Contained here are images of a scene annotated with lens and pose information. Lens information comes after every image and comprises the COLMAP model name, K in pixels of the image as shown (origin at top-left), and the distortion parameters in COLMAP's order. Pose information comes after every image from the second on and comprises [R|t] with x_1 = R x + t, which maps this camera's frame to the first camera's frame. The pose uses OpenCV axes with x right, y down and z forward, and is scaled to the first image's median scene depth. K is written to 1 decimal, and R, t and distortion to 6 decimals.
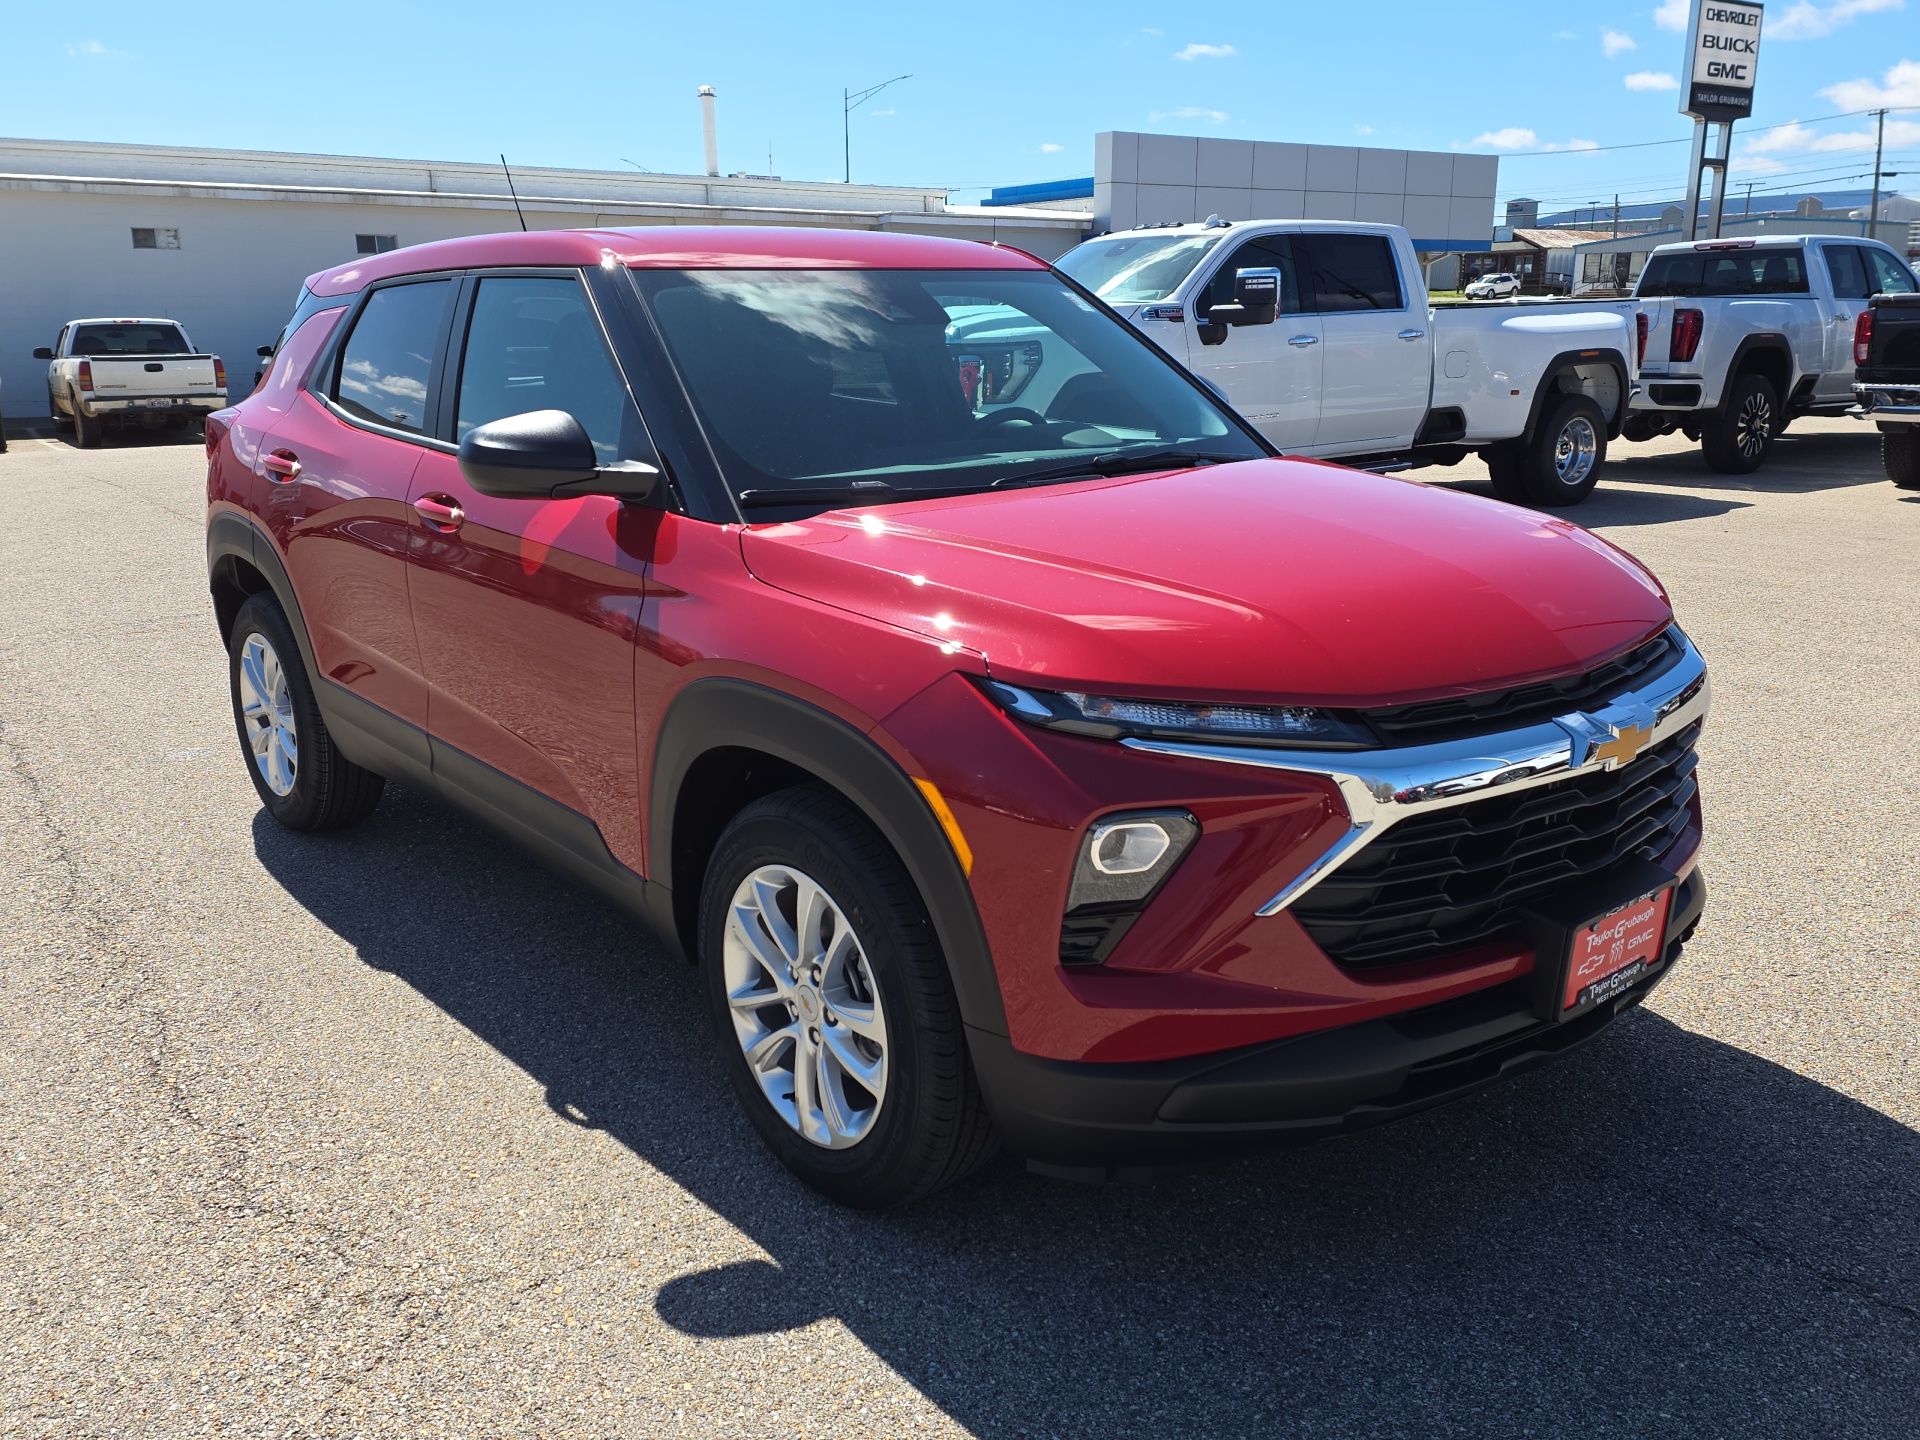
lens RADIAL K [[1538.8, 0, 959.5], [0, 1538.8, 683.2], [0, 0, 1]] dist [0.105908, -0.149791]
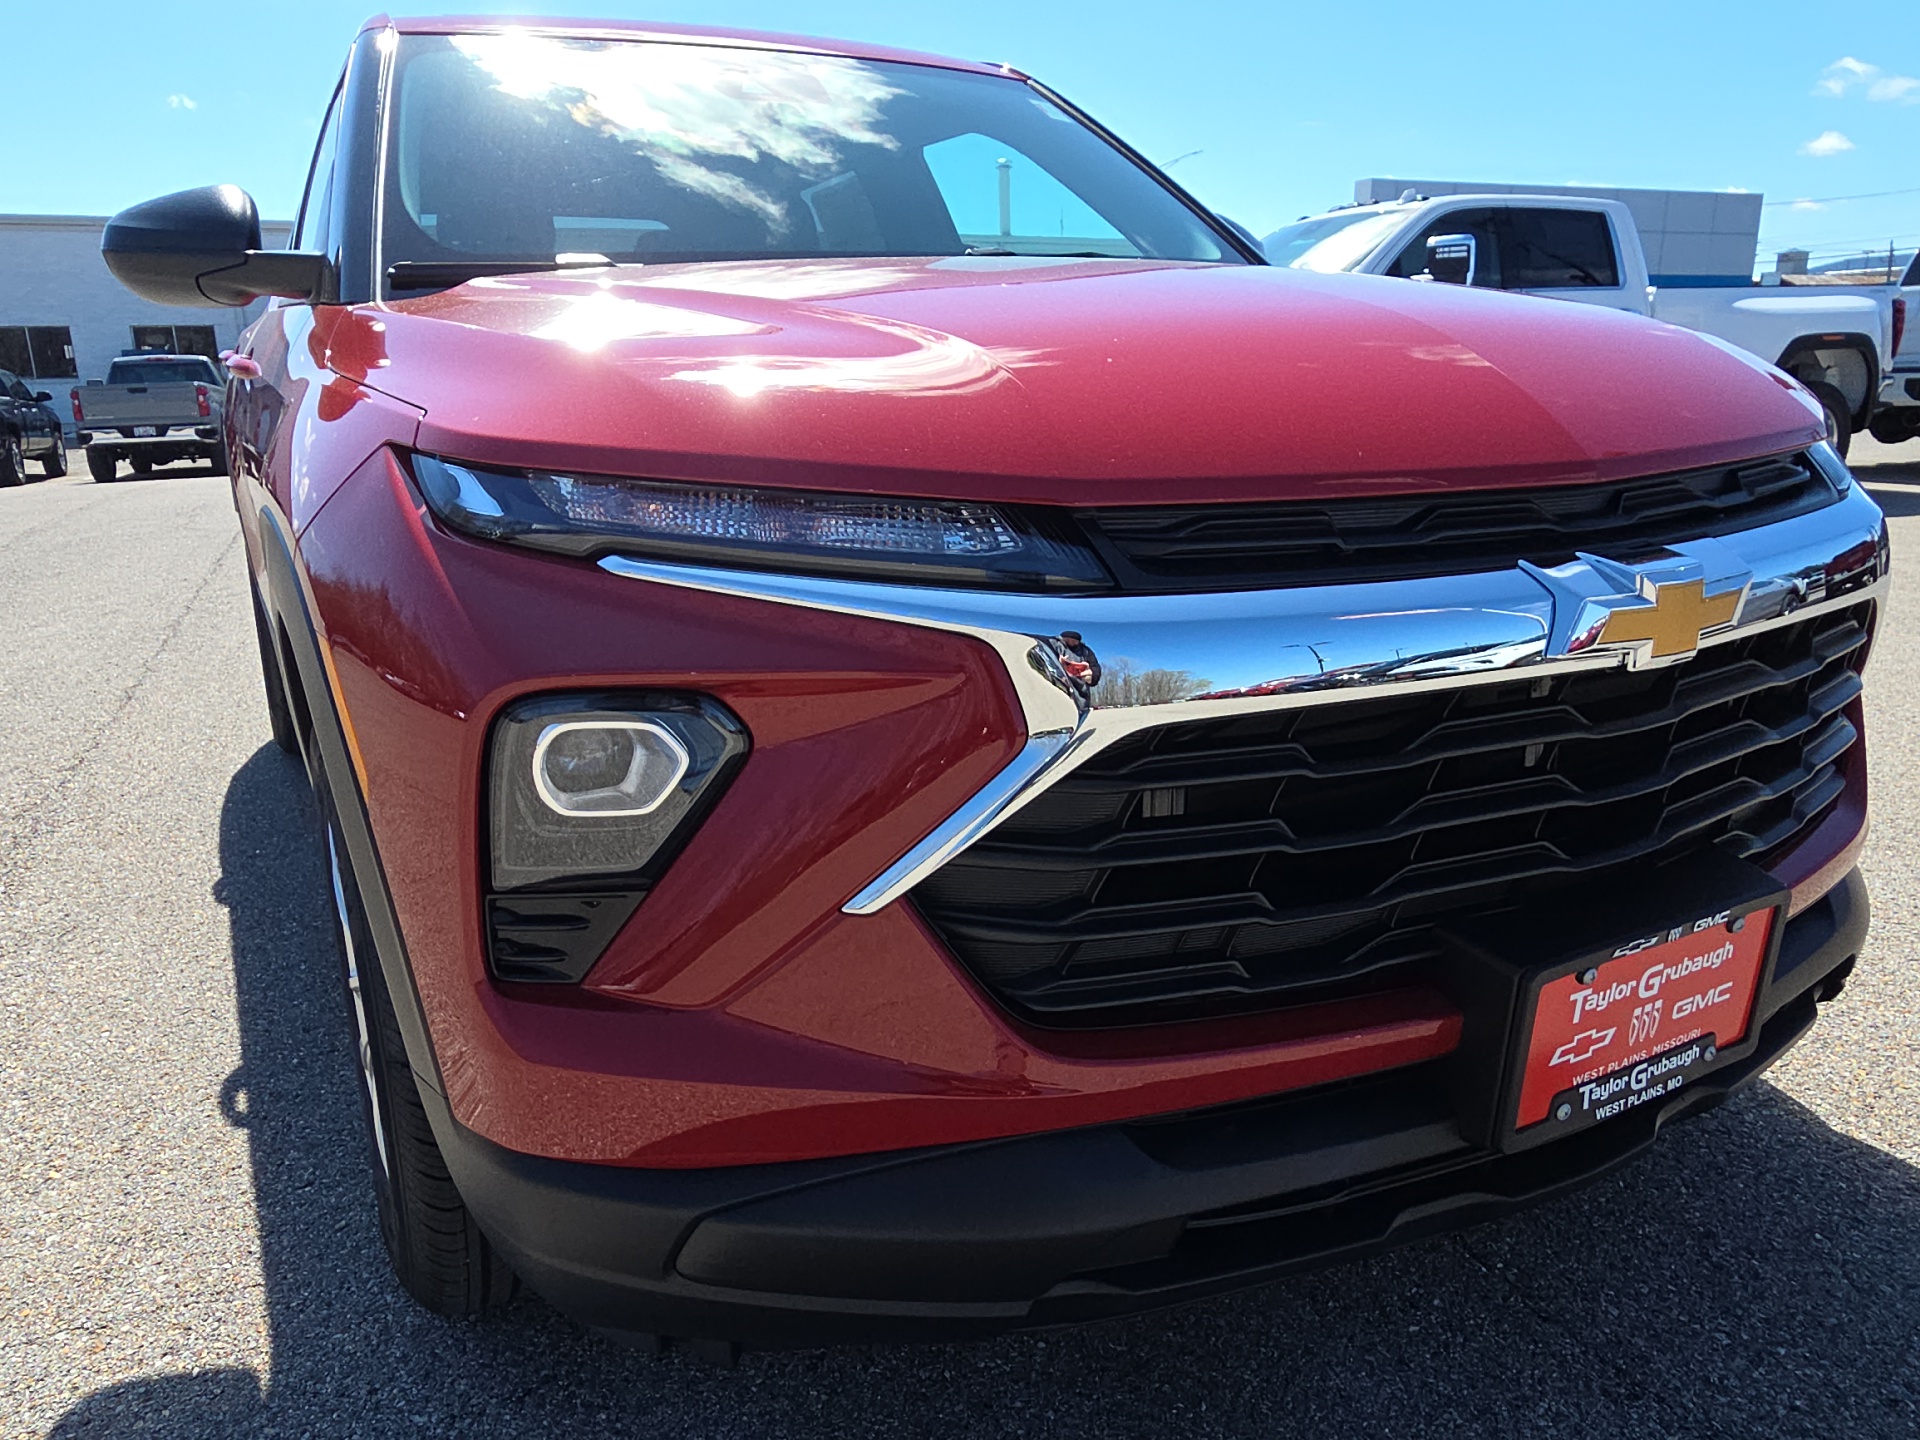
lens RADIAL K [[1324.1, 0, 960.0], [0, 1324.1, 720.0], [0, 0, 1]] dist [-0.000586, -0.002143]
pose [[0.978435, 0.038725, -0.202894, 0.278727], [-0.033725, 0.999038, 0.028043, 0.065060], [0.203785, -0.020595, 0.978799, 0.515703]]
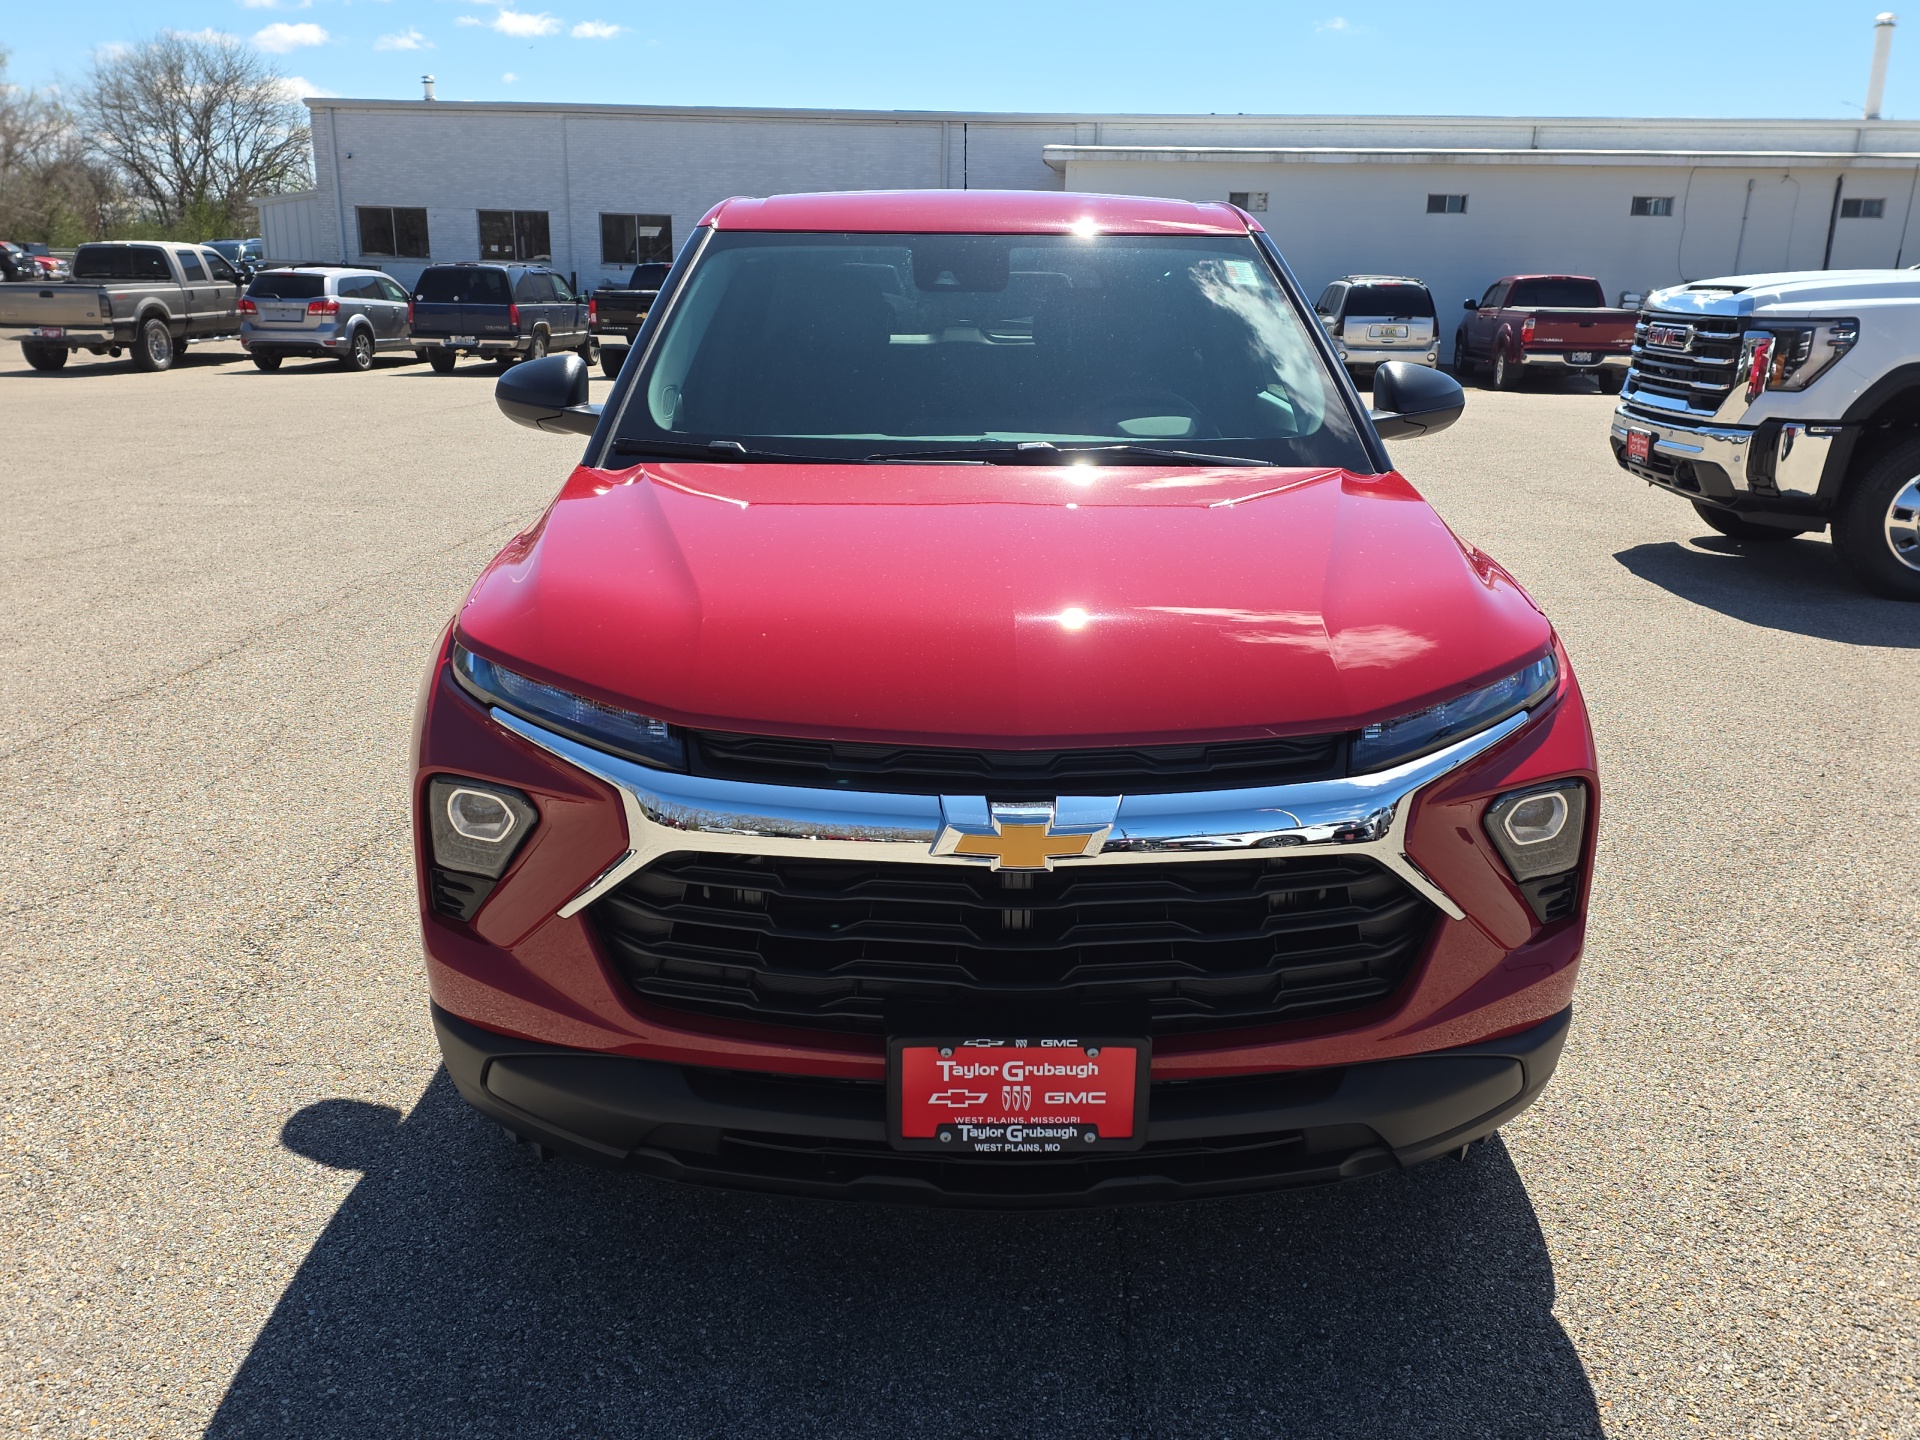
lens RADIAL K [[1538.8, 0, 959.5], [0, 1538.8, 683.2], [0, 0, 1]] dist [0.105908, -0.149791]
pose [[0.777850, 0.180028, -0.602112, 0.828855], [-0.165184, 0.982971, 0.080508, -0.096384], [0.606352, 0.036836, 0.794342, 0.336342]]
